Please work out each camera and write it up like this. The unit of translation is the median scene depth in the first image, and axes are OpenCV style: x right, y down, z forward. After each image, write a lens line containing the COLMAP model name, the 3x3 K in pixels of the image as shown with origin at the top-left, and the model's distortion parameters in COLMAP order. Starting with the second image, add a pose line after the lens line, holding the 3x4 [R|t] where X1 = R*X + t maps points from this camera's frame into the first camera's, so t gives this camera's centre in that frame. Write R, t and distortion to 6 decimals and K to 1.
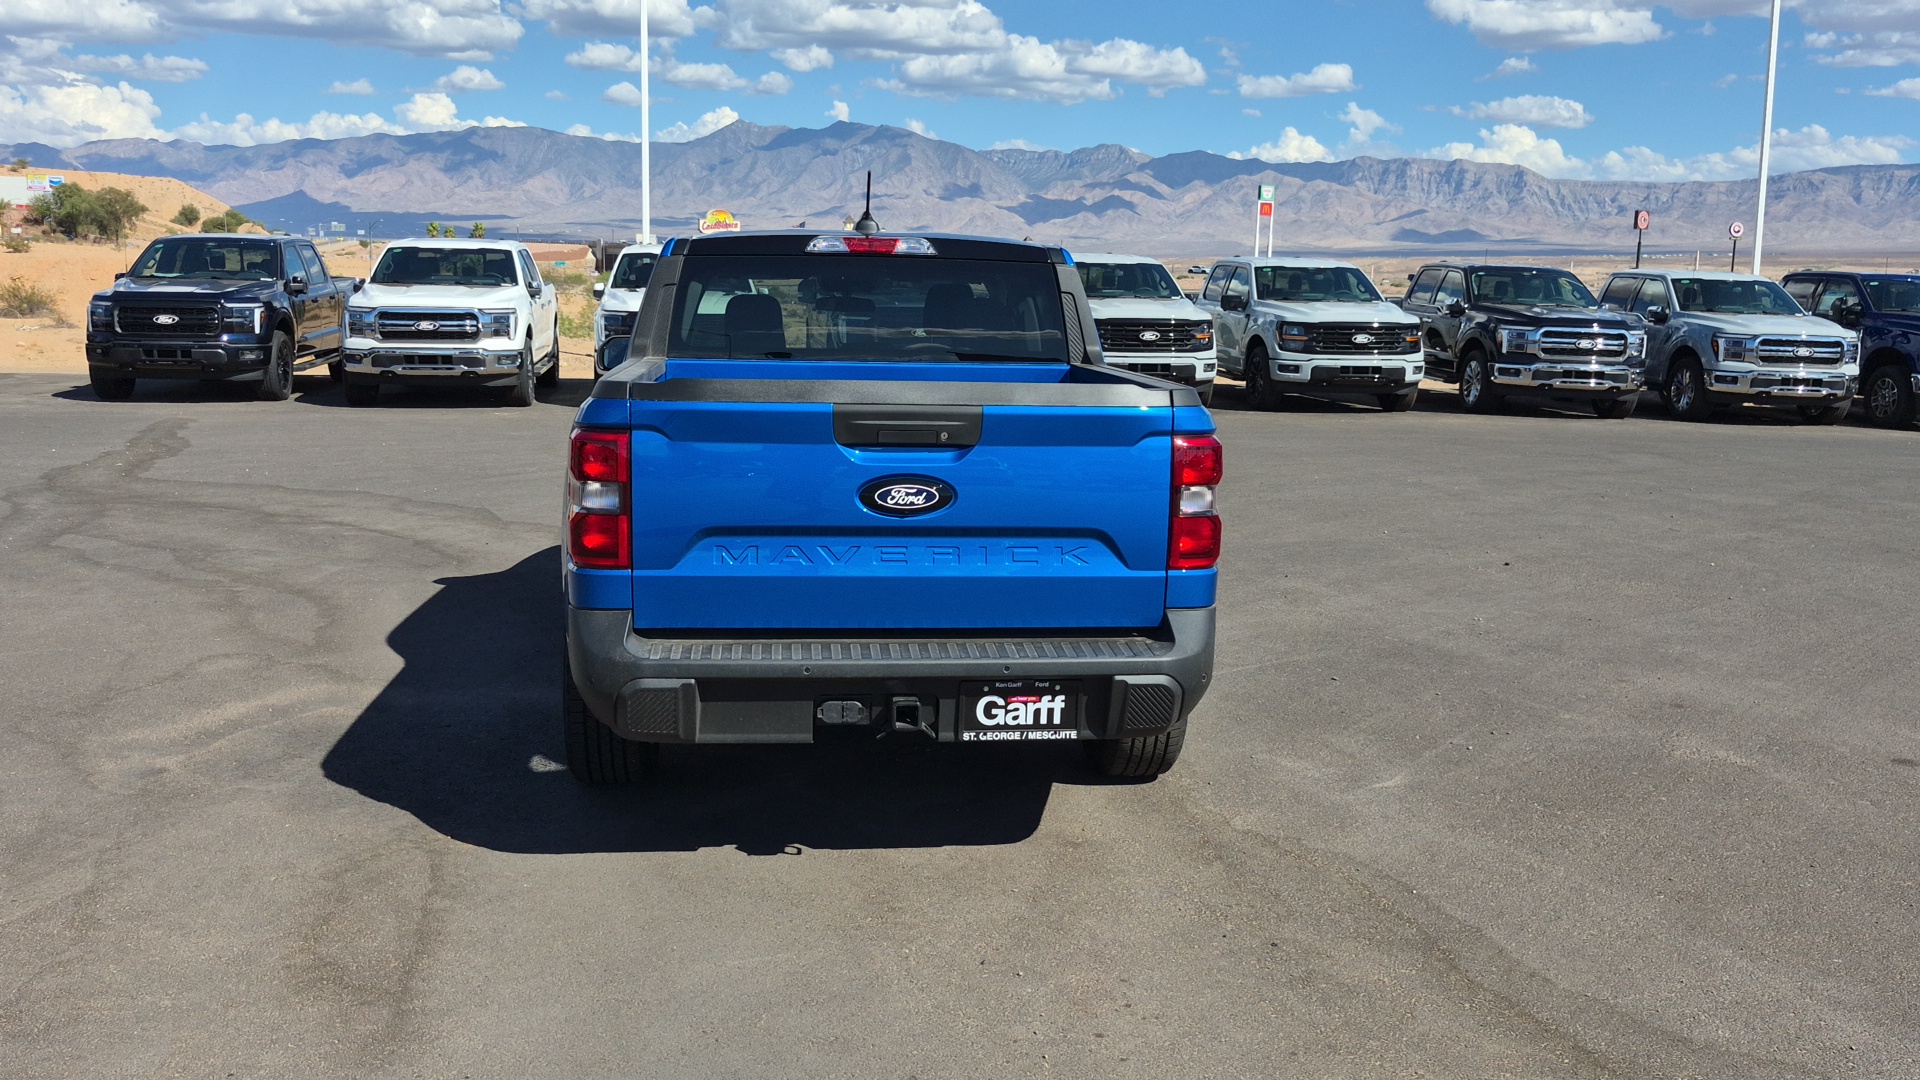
lens RADIAL K [[1667.8, 0, 960.8], [0, 1667.8, 480.2], [0, 0, 1]] dist [0.148886, -0.231987]
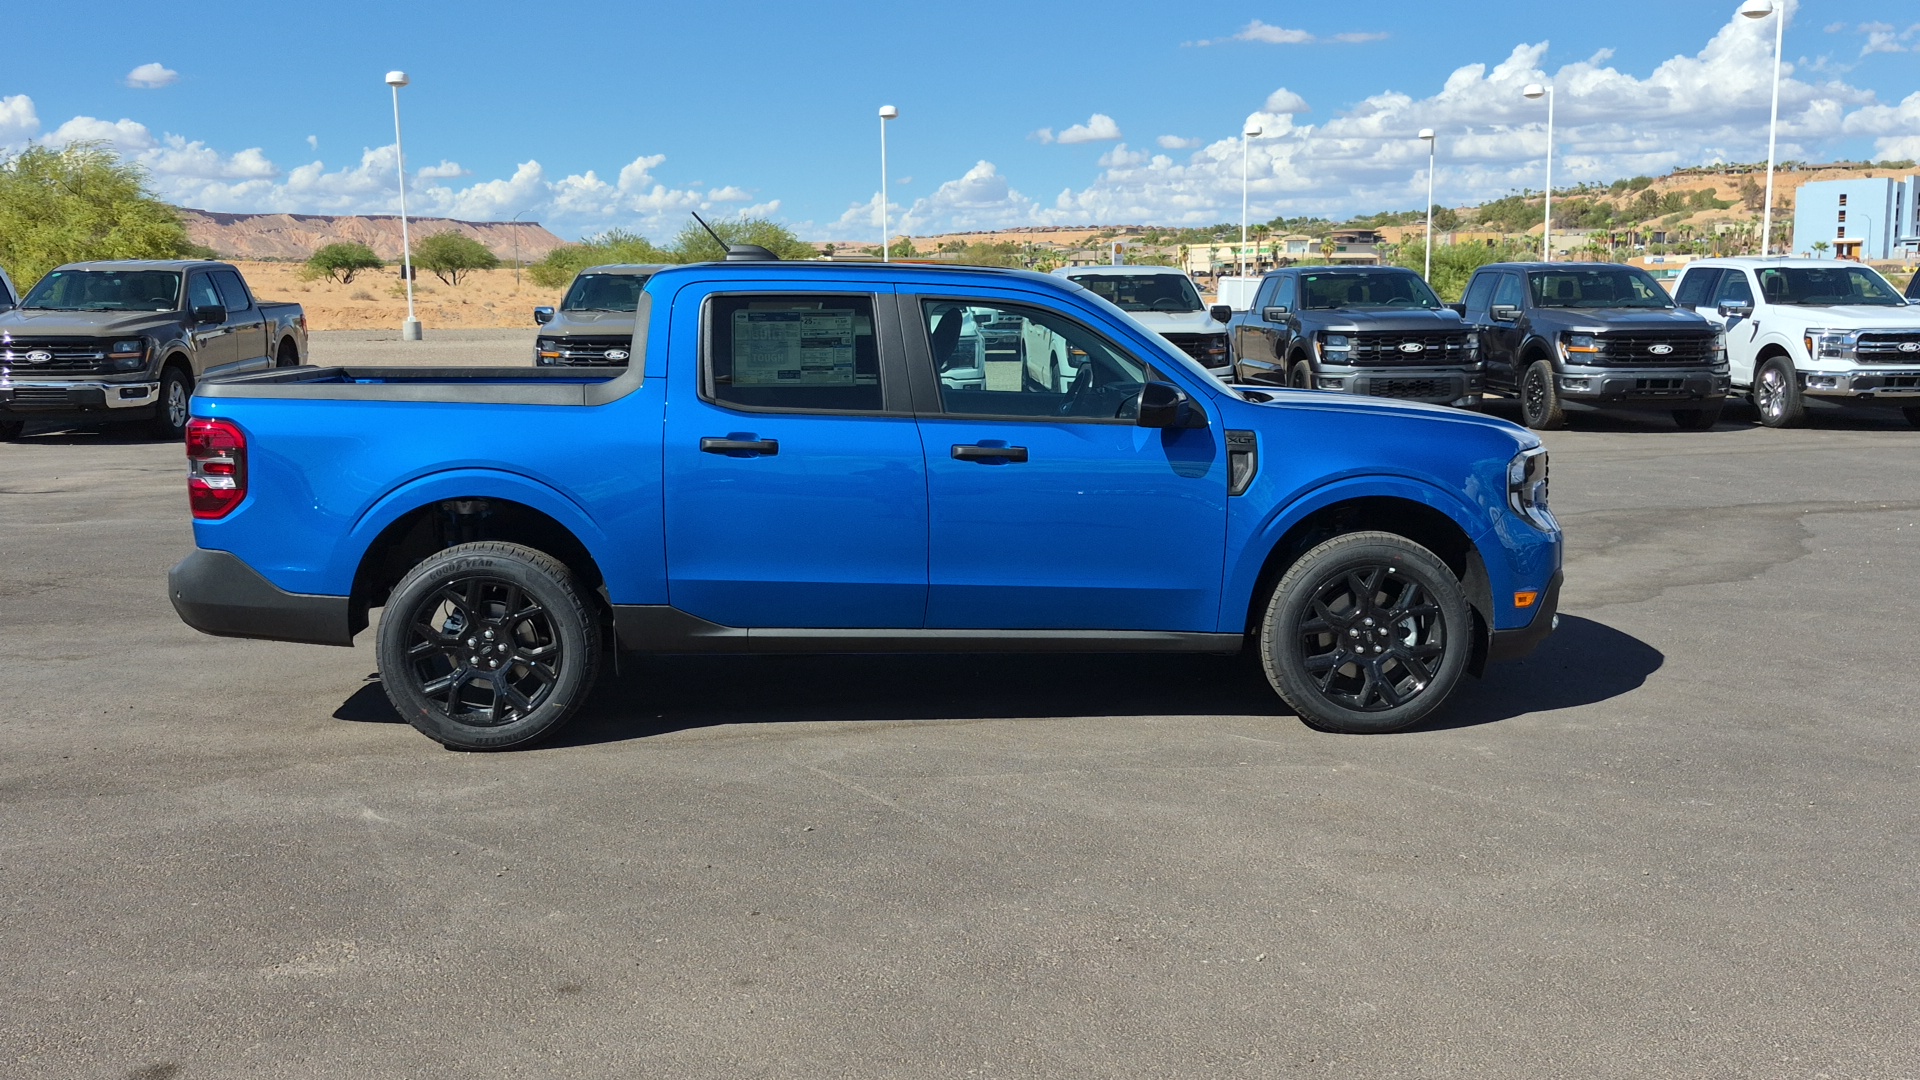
lens RADIAL K [[1667.8, 0, 960.8], [0, 1667.8, 480.2], [0, 0, 1]] dist [0.148886, -0.231987]
pose [[-0.066160, 0.091784, -0.993579, 1.490105], [-0.111901, 0.988796, 0.098793, -0.184360], [0.991515, 0.117718, -0.055148, 1.717070]]
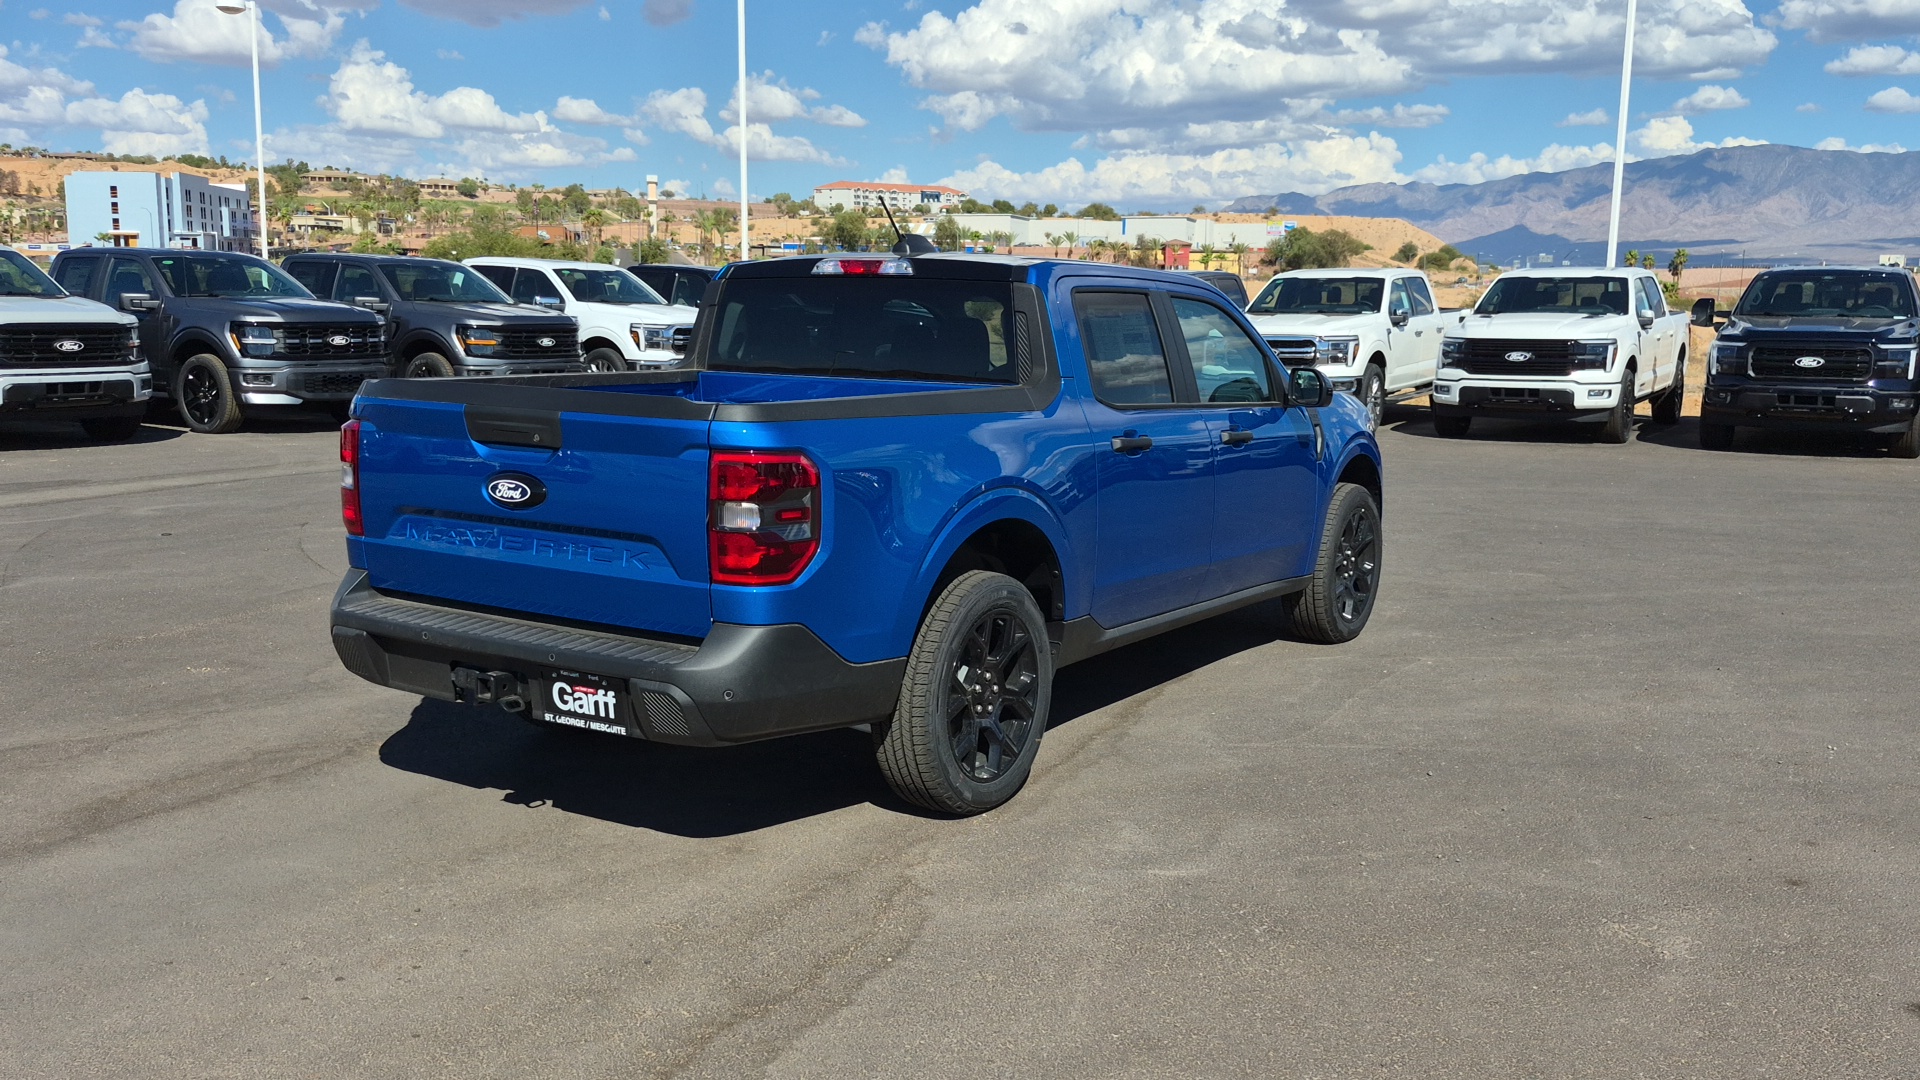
lens RADIAL K [[1667.8, 0, 960.8], [0, 1667.8, 480.2], [0, 0, 1]] dist [0.148886, -0.231987]
pose [[0.782276, 0.062484, -0.619791, 0.871309], [-0.073718, 0.997251, 0.007495, -0.026897], [0.618555, 0.039826, 0.784731, 0.303684]]
